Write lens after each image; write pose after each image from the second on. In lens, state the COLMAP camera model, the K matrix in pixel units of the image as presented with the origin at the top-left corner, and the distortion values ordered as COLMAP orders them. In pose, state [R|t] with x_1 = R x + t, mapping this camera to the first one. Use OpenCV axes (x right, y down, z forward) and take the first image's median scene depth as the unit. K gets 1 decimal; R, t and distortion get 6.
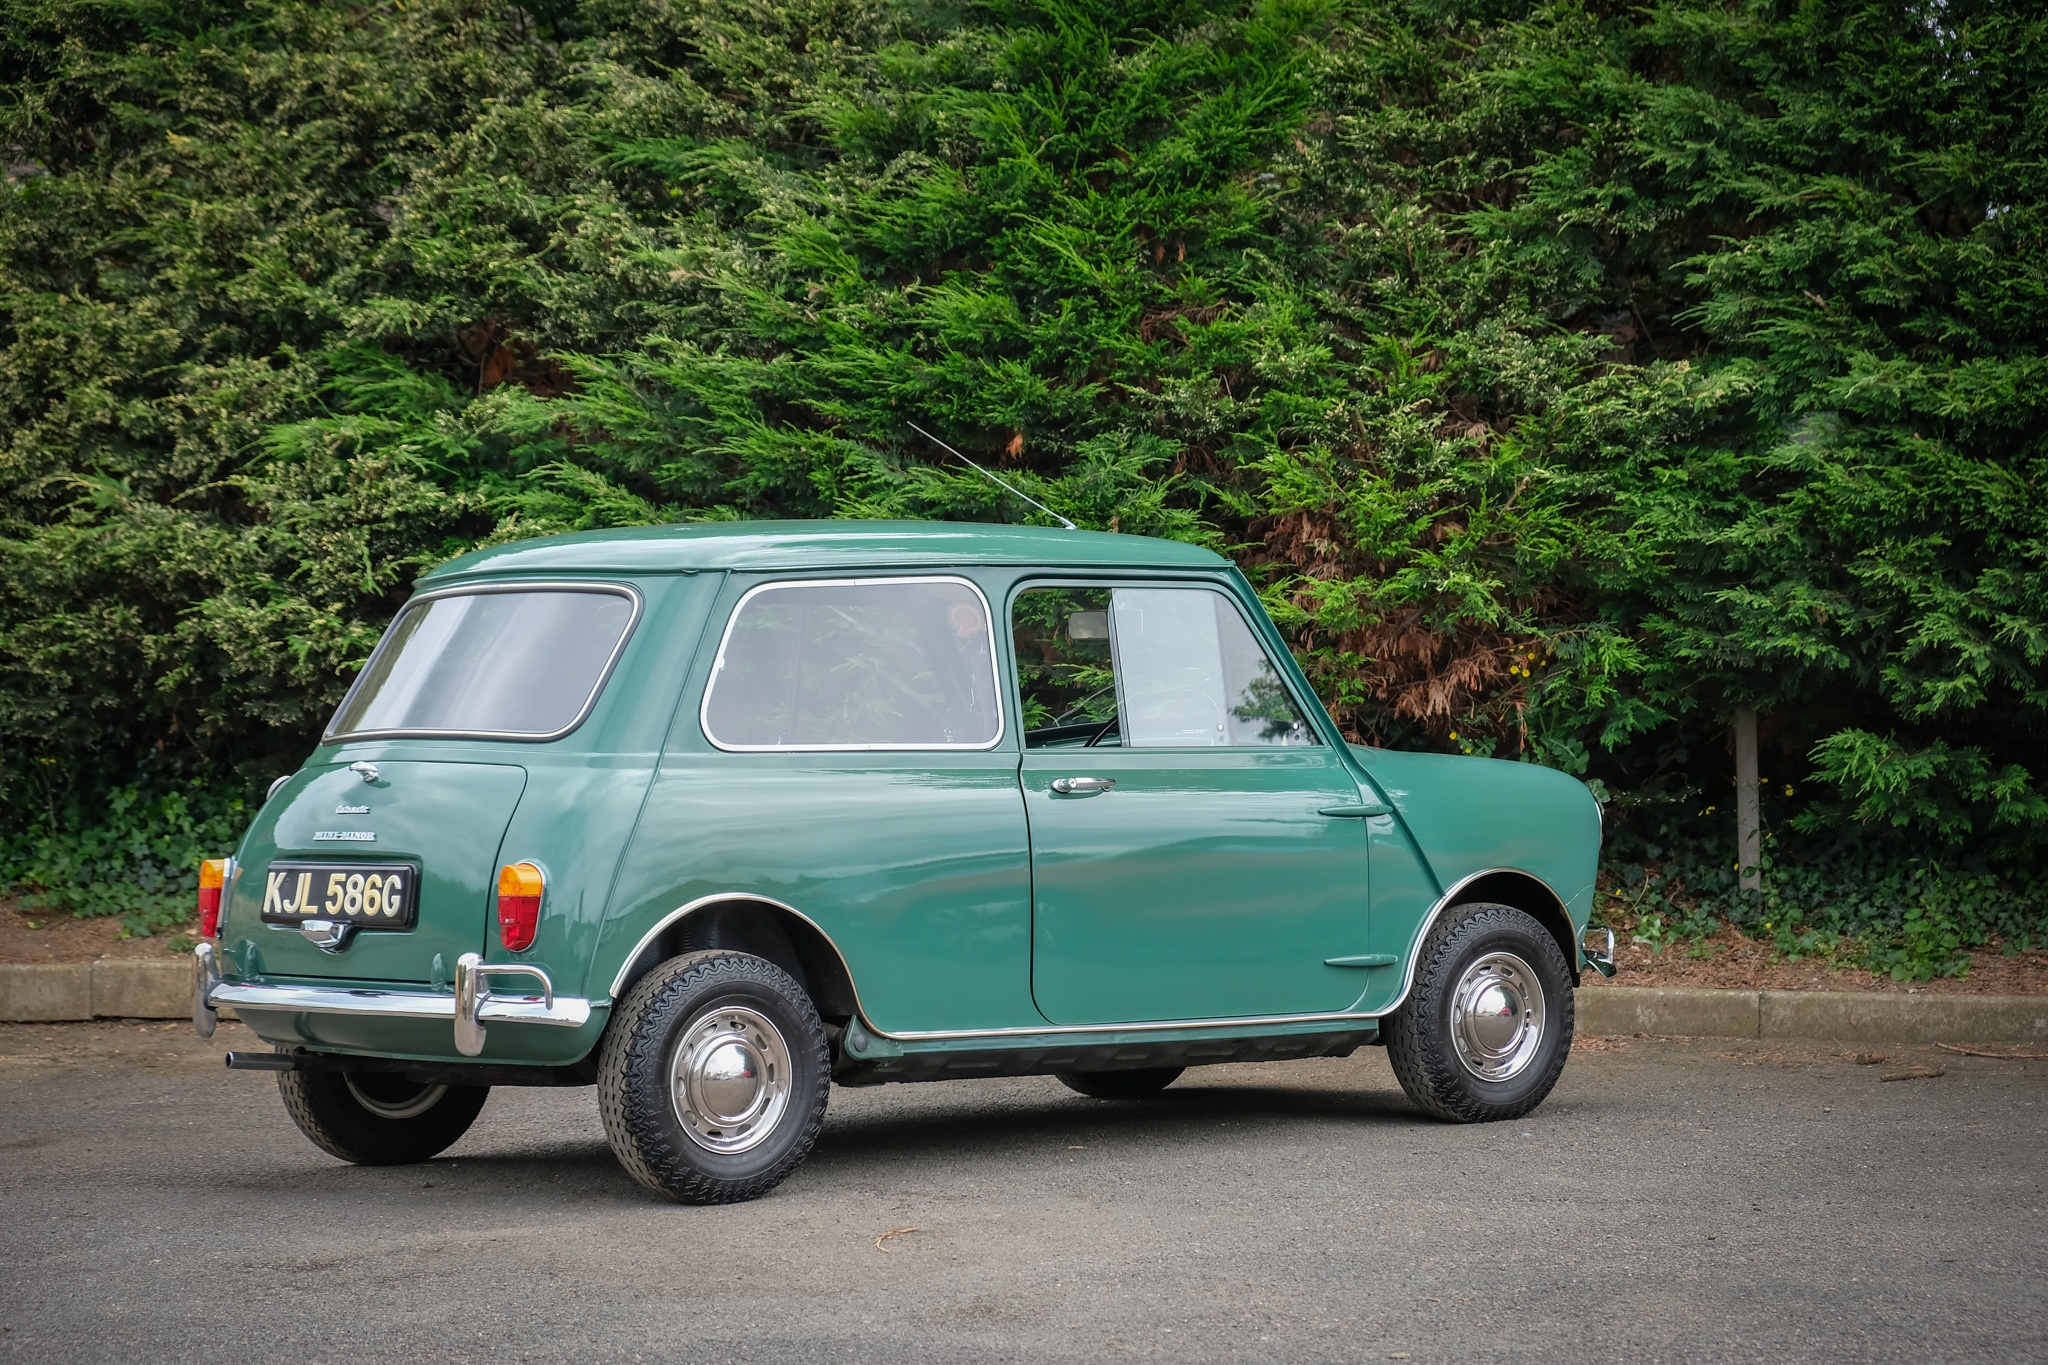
lens RADIAL K [[4832.3, 0, 1191.8], [0, 4832.3, 733.5], [0, 0, 1]] dist [0.001407, 0.587704]
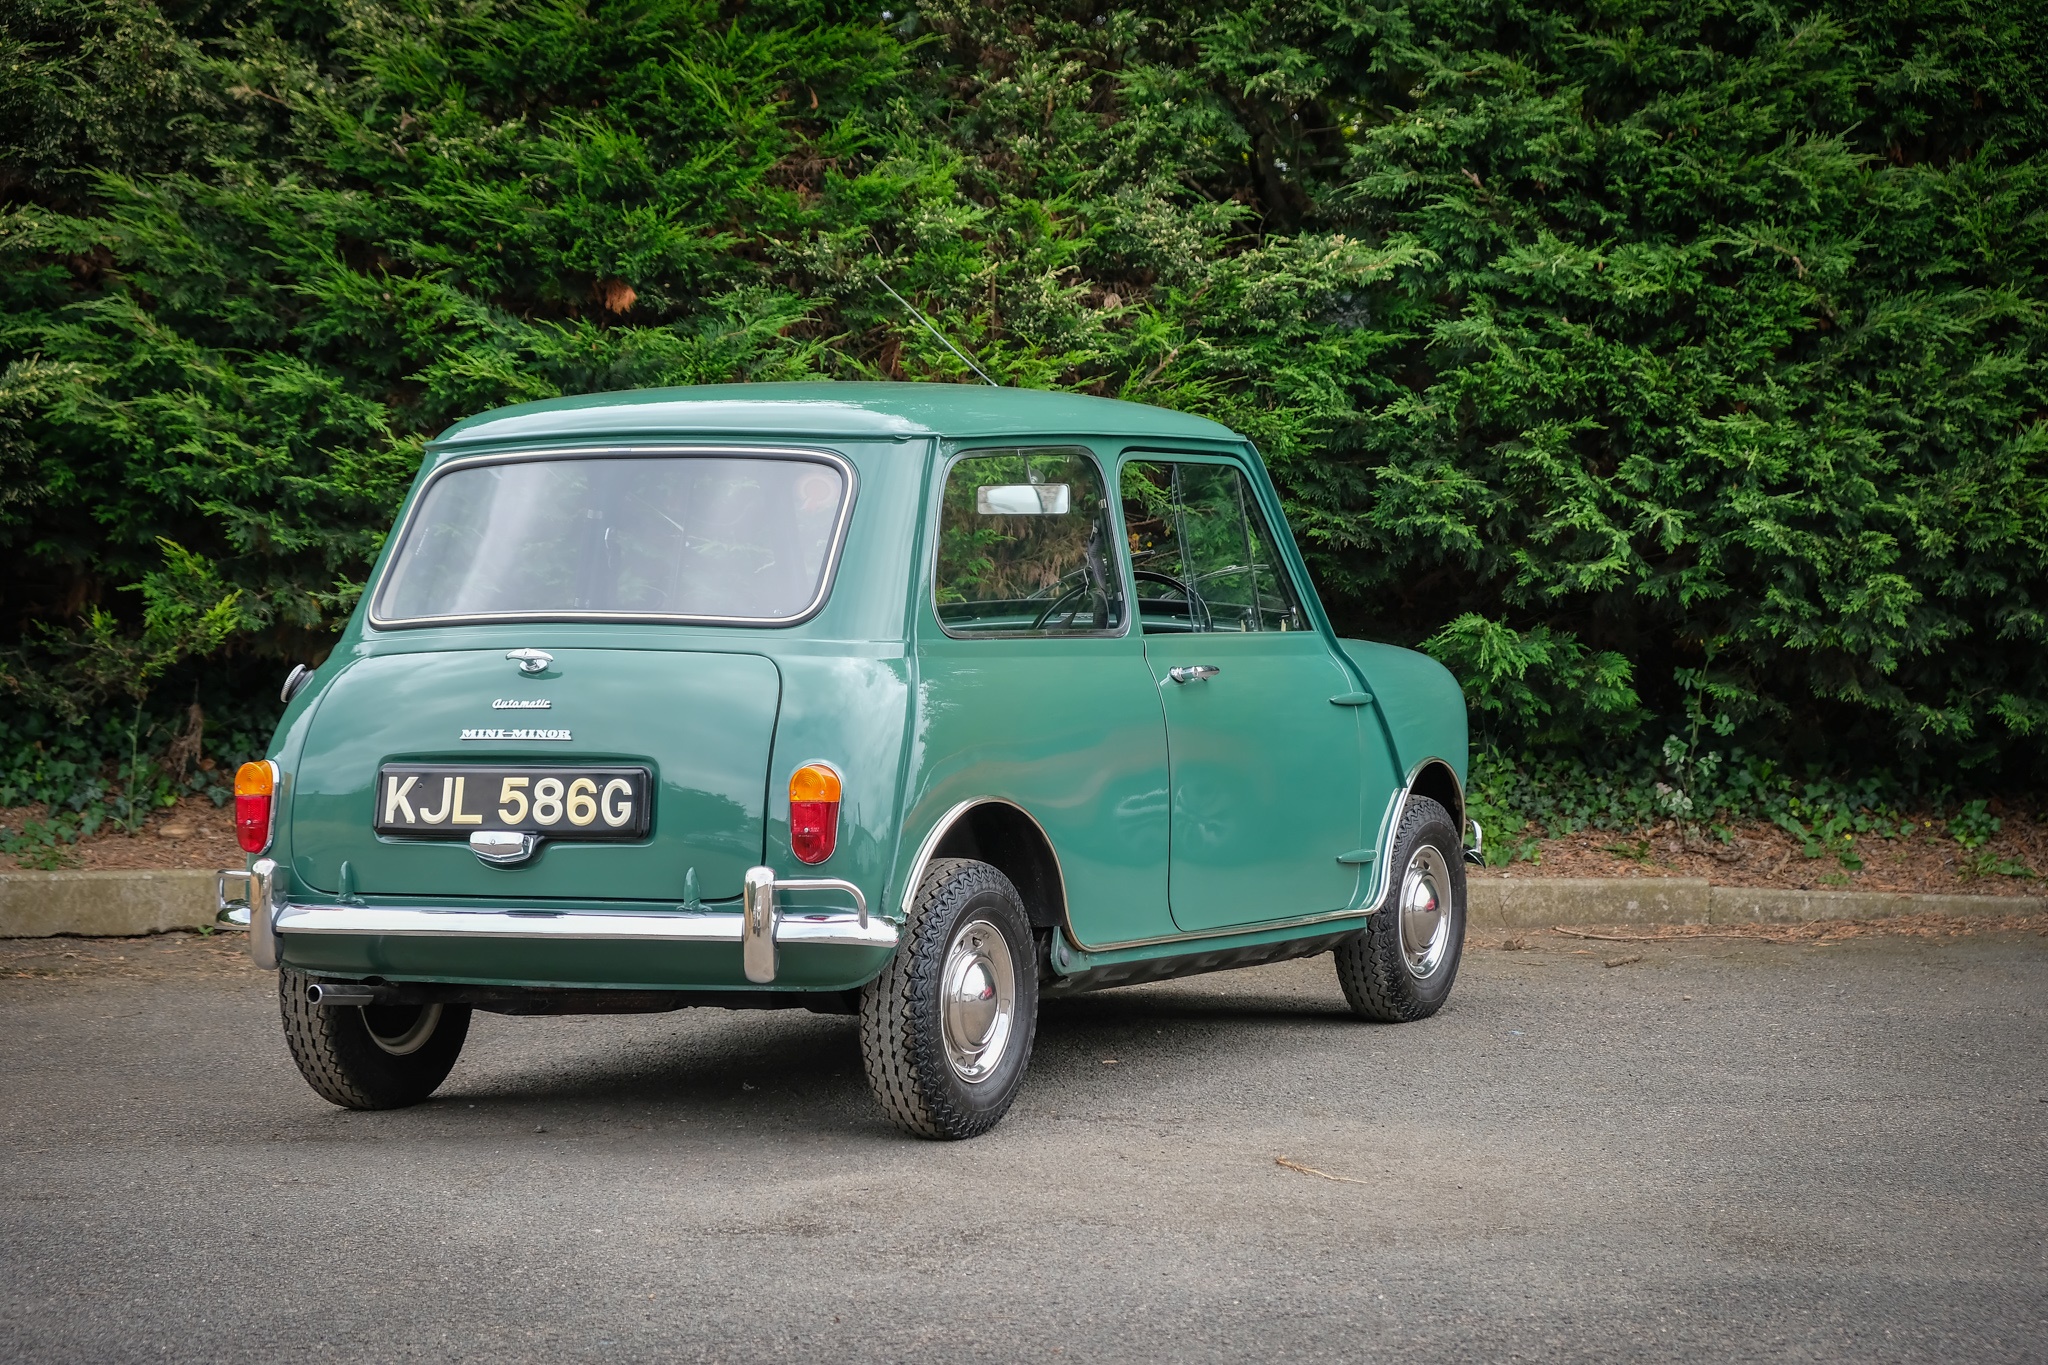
lens RADIAL K [[4832.3, 0, 1191.8], [0, 4832.3, 733.5], [0, 0, 1]] dist [0.001407, 0.587704]
pose [[0.909867, -0.006234, 0.414853, -0.334202], [-0.005189, 0.999638, 0.026402, -0.002083], [-0.414868, -0.026175, 0.909505, 0.122437]]
